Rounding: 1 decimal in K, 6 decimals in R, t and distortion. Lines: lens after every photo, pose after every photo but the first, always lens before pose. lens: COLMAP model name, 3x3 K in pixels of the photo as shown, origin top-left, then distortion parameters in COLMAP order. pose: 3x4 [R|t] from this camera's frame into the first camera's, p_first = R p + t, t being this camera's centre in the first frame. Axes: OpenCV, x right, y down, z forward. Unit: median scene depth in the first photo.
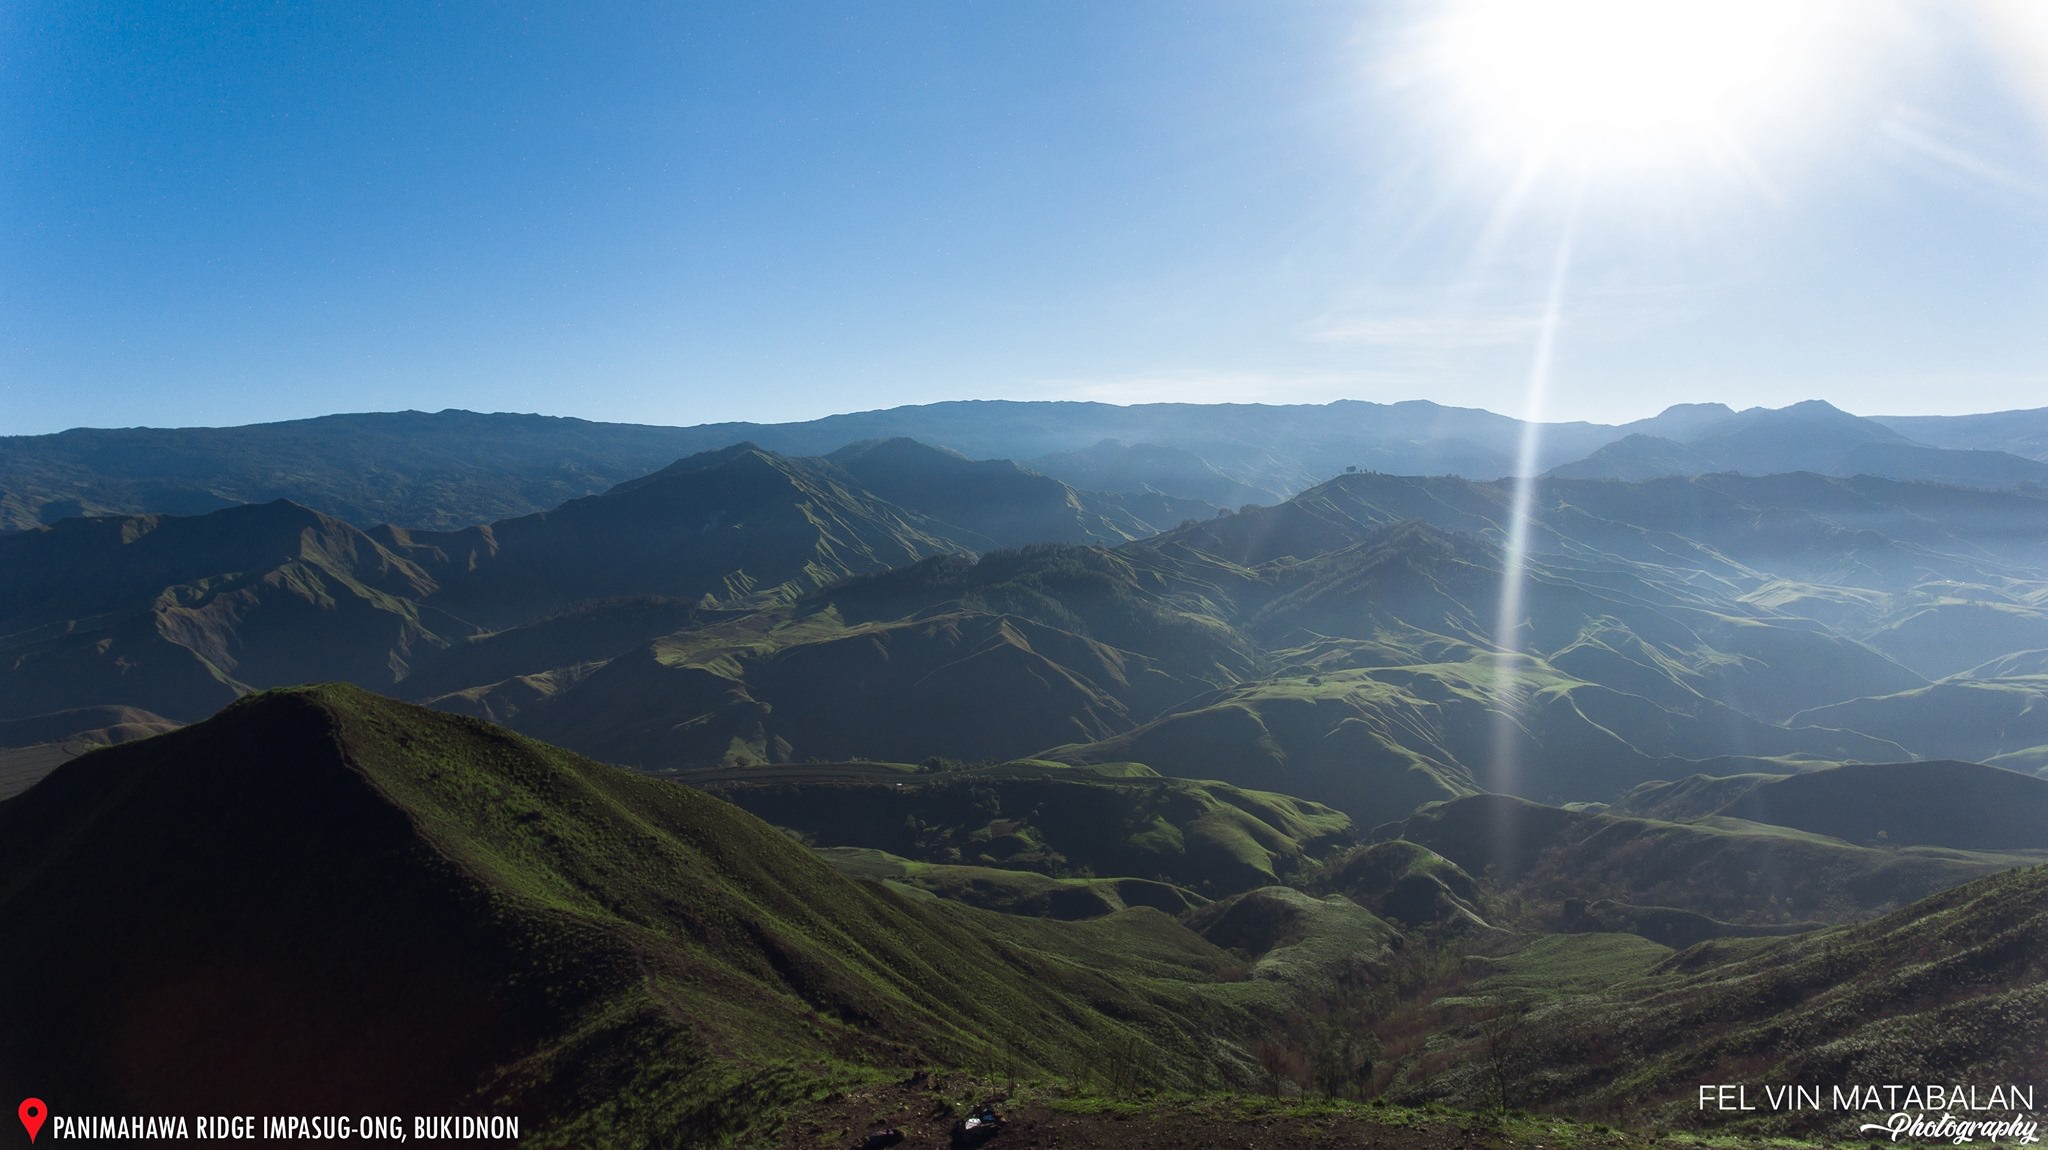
lens RADIAL K [[1259.7, 0, 1024.0], [0, 1259.7, 575.0], [0, 0, 1]] dist [0.001256, -0.000513]
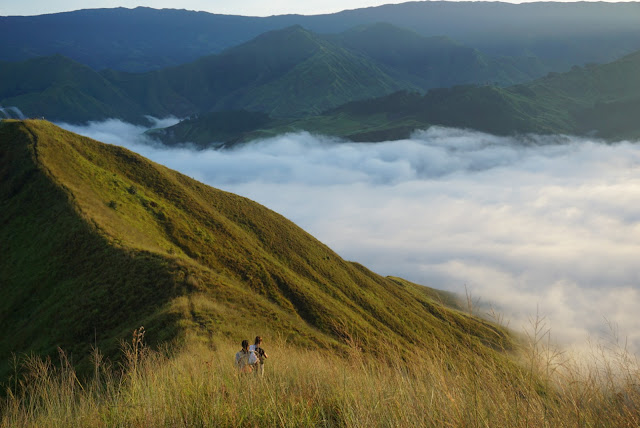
lens RADIAL K [[690.0, 0, 320.0], [0, 690.0, 214.0], [0, 0, 1]] dist [0.105105, -0.467118]
pose [[0.982893, 0.049239, -0.177472, -0.004843], [-0.021420, 0.987622, 0.155385, 0.043312], [0.182926, -0.148926, 0.971781, 0.112351]]
